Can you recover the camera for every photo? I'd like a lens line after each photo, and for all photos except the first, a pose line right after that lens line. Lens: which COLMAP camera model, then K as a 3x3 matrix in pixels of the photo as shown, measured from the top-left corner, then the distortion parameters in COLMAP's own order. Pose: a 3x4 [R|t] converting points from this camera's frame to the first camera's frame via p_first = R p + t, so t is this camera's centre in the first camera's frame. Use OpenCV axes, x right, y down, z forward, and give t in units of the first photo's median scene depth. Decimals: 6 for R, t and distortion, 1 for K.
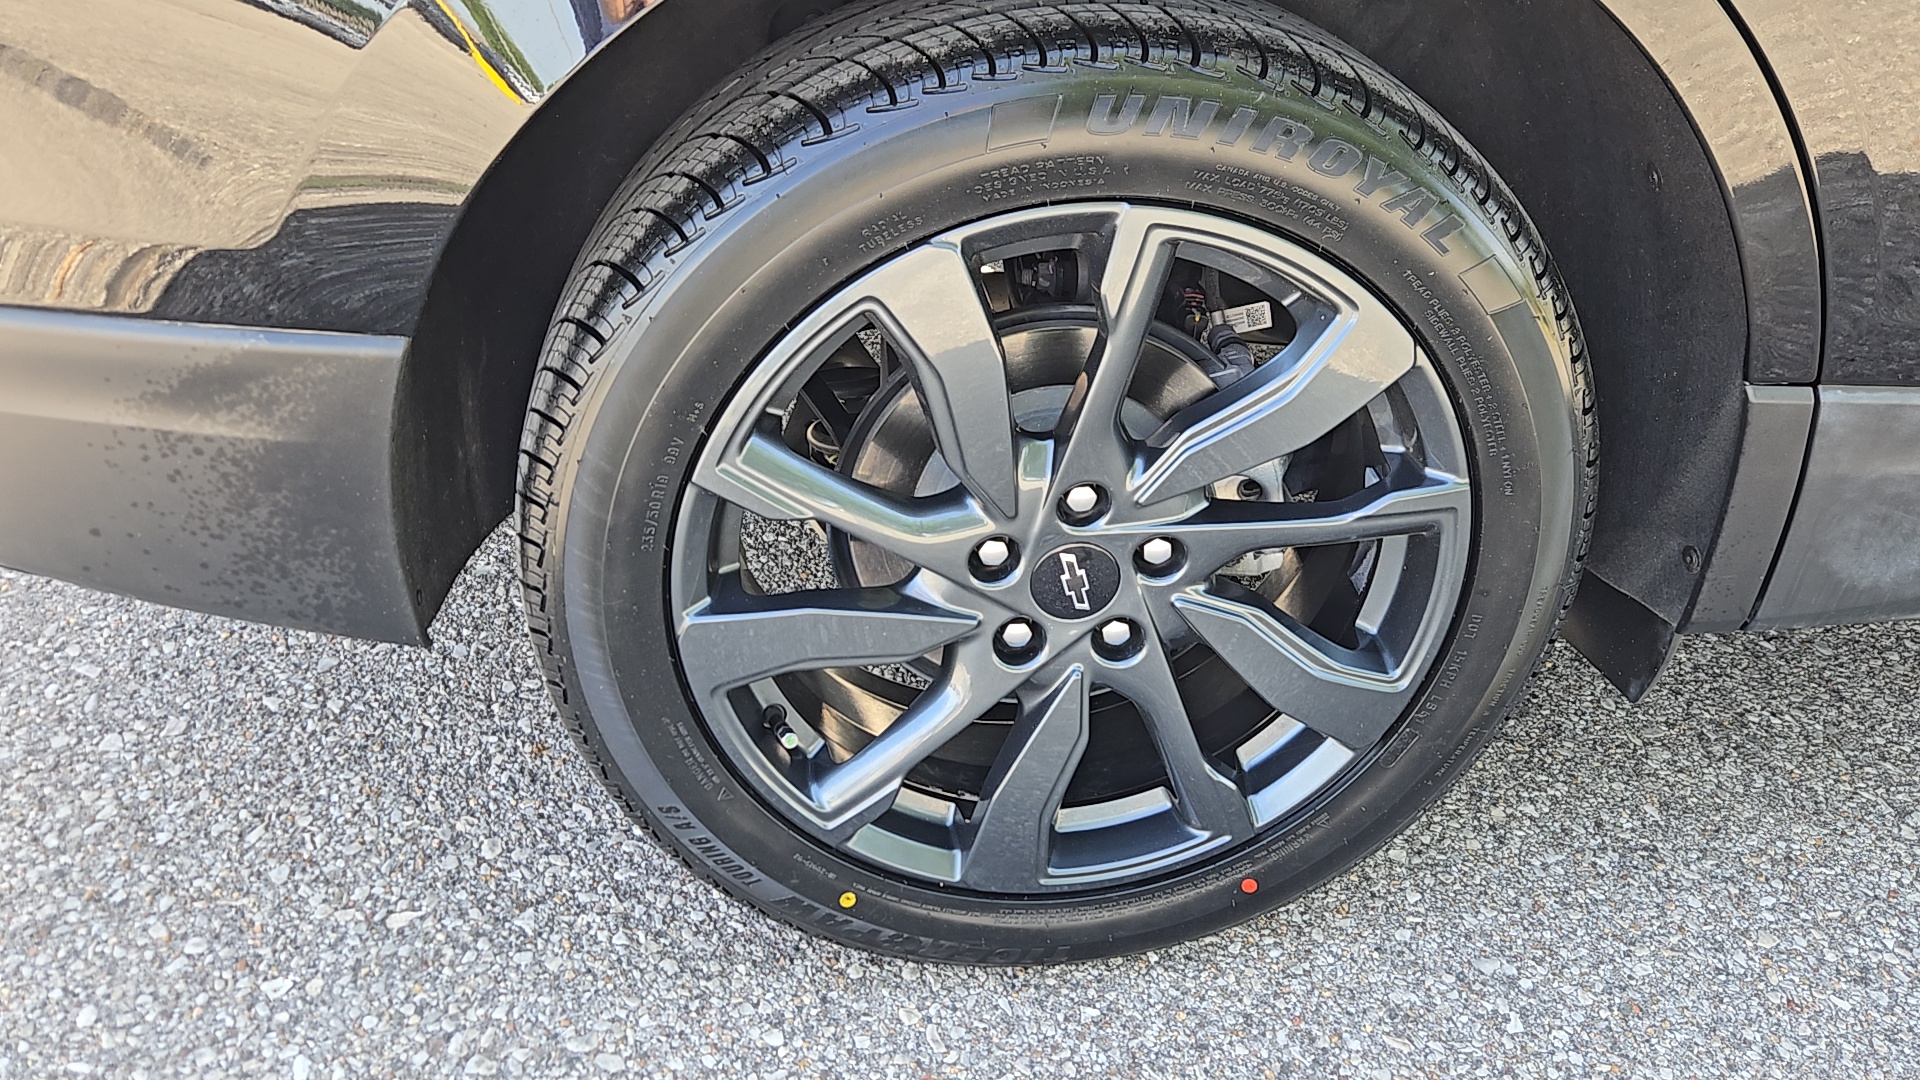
lens RADIAL K [[1599.4, 0, 955.0], [0, 1599.4, 540.5], [0, 0, 1]] dist [0.011699, 0.000524]
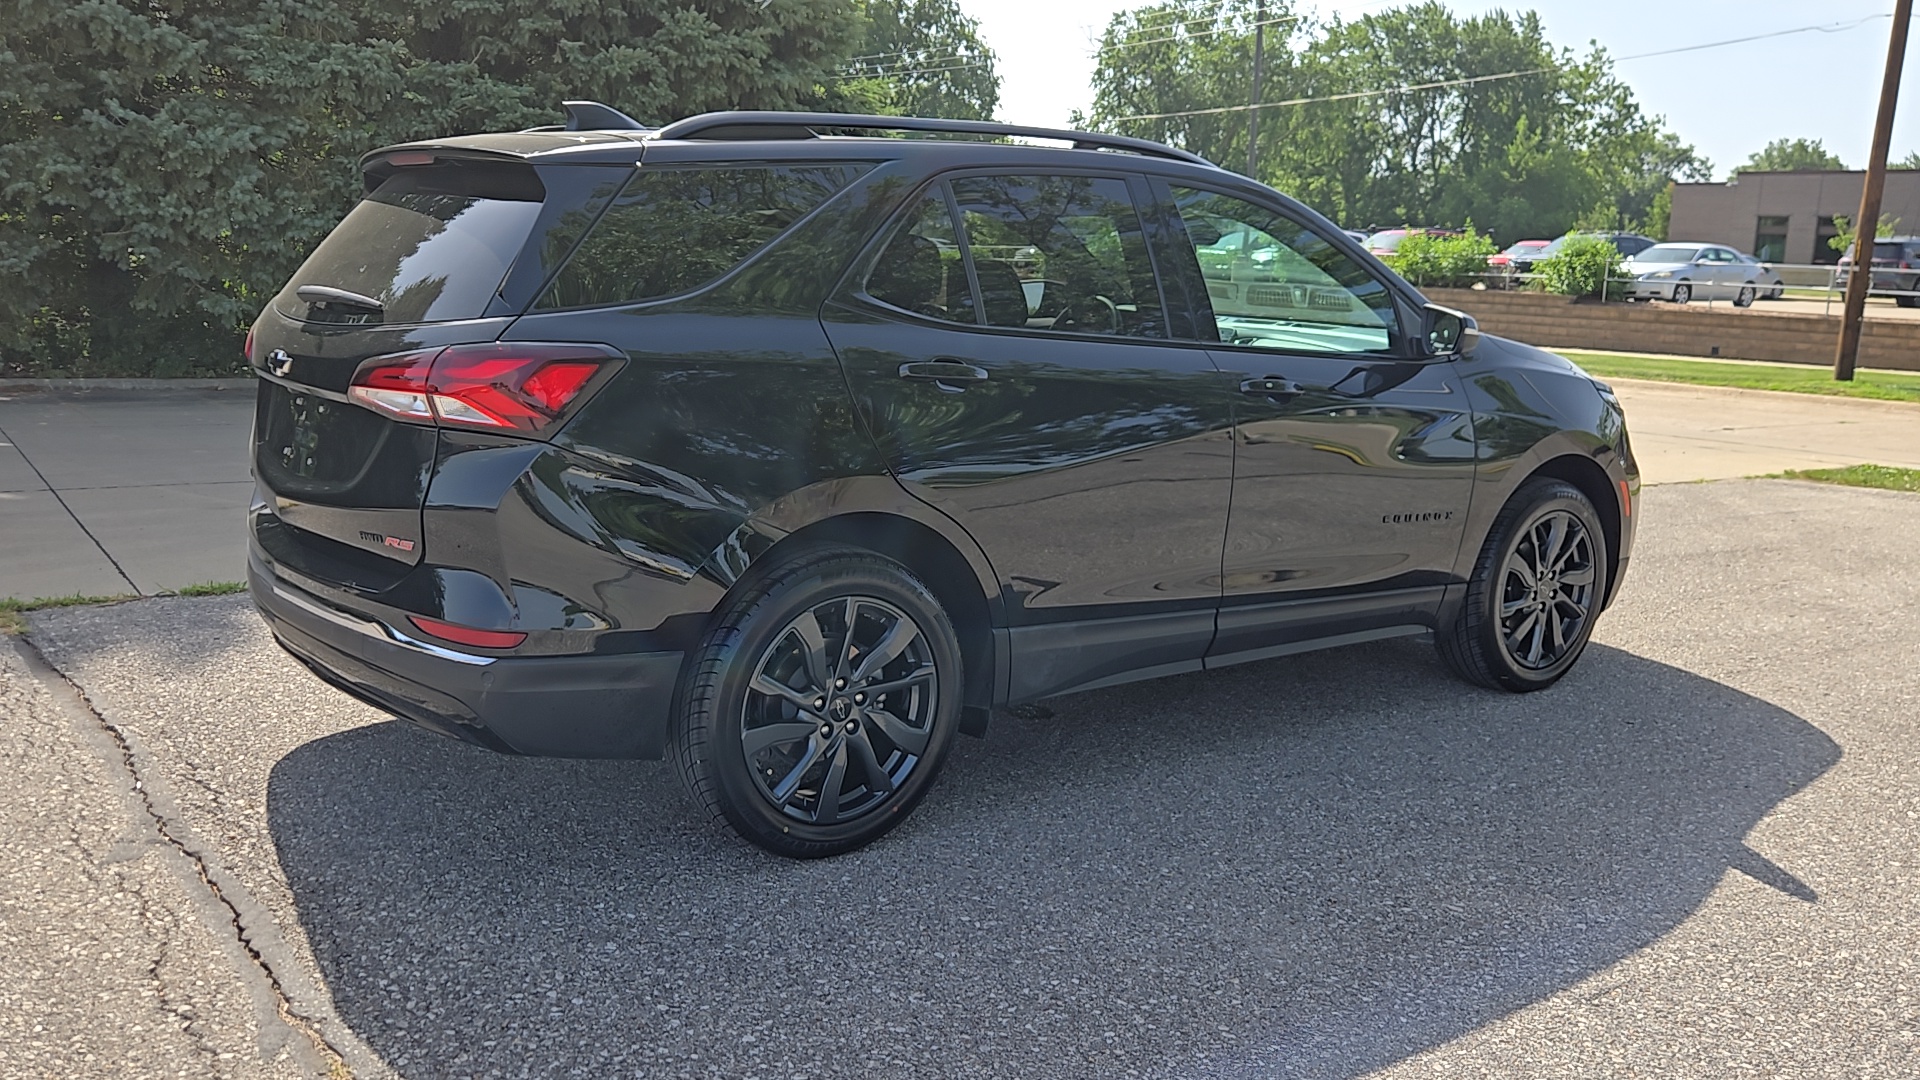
lens RADIAL K [[1611.8, 0, 962.0], [0, 1611.8, 544.6], [0, 0, 1]] dist [0.005749, 0.001171]
pose [[0.861352, -0.094821, 0.499081, -1.360677], [0.254183, 0.931050, -0.261797, 0.654237], [-0.439846, 0.352357, 0.826063, -2.040287]]
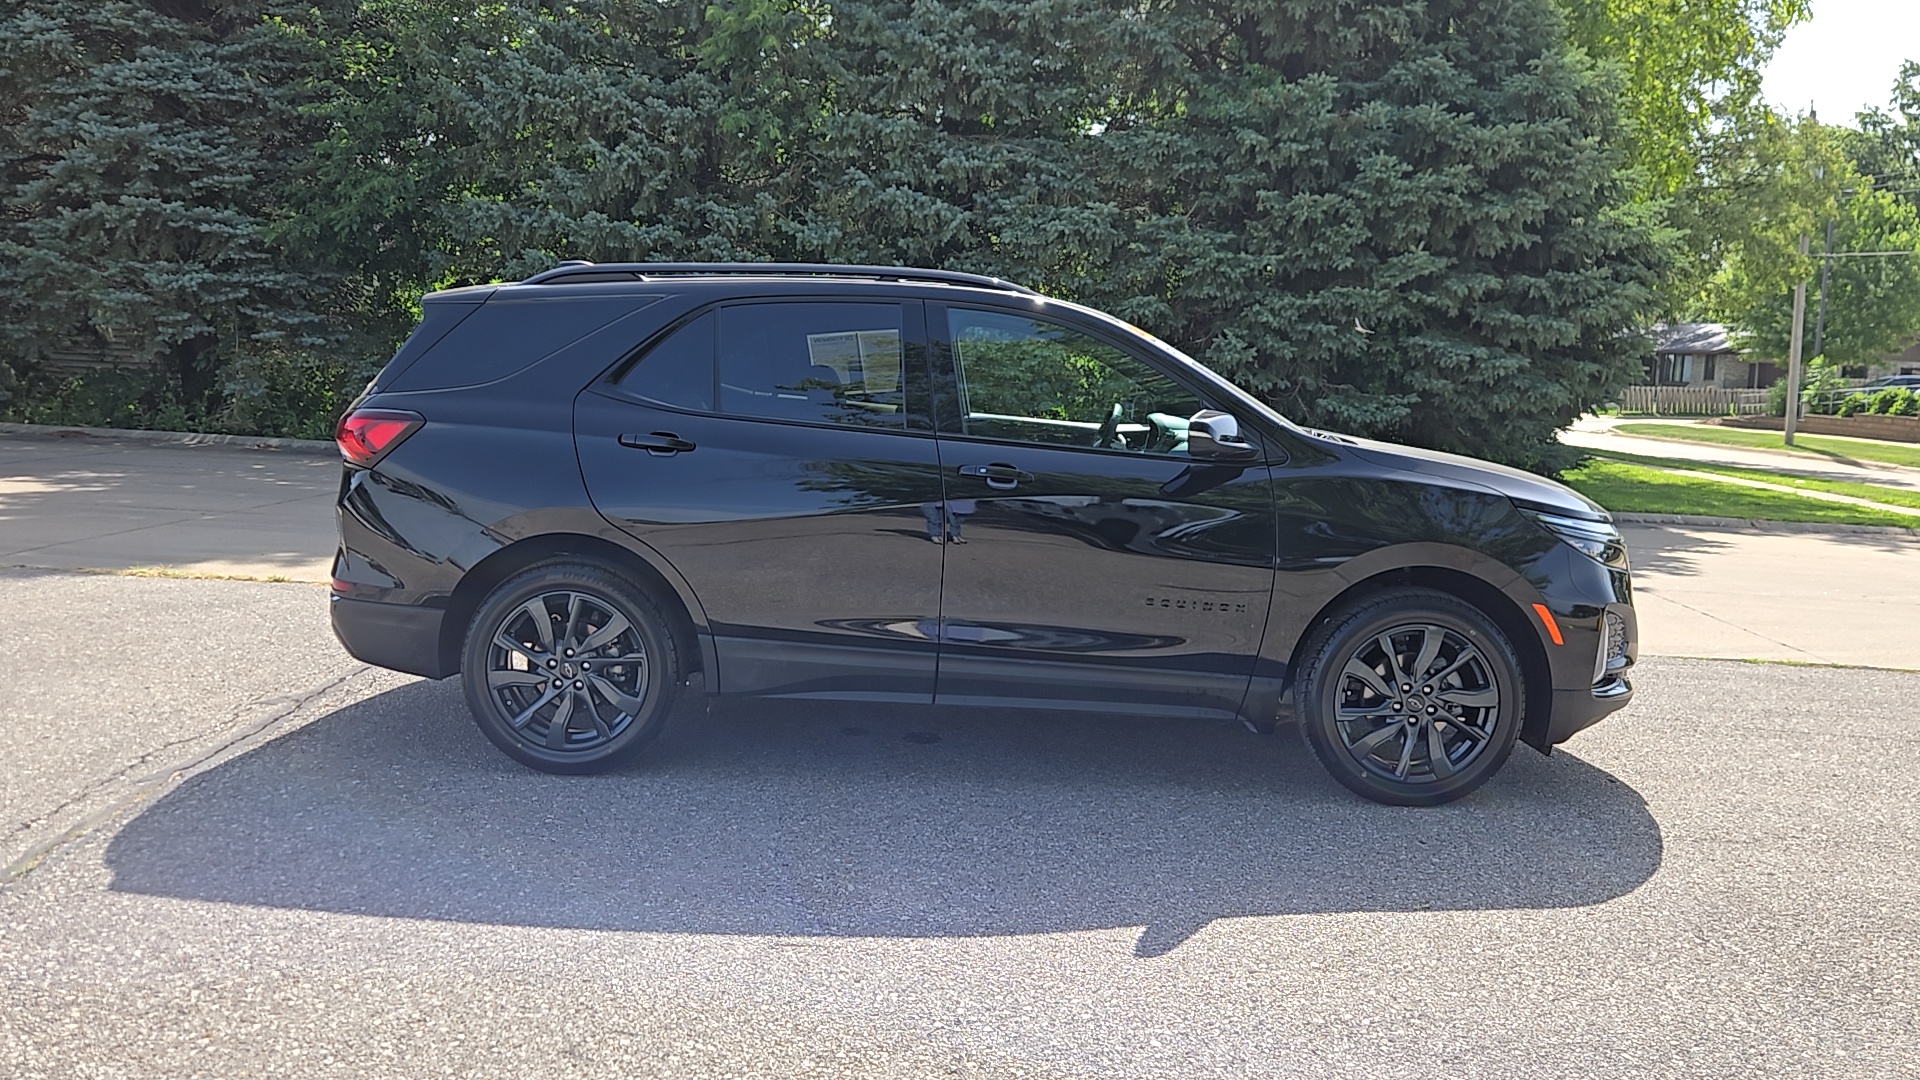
lens RADIAL K [[1648.7, 0, 955.9], [0, 1648.7, 539.4], [0, 0, 1]] dist [0.011392, 0.008823]
pose [[0.992364, 0.014395, -0.122501, 1.838166], [-0.063716, 0.910220, -0.409194, 1.628265], [0.105613, 0.413875, 0.904187, -3.562080]]
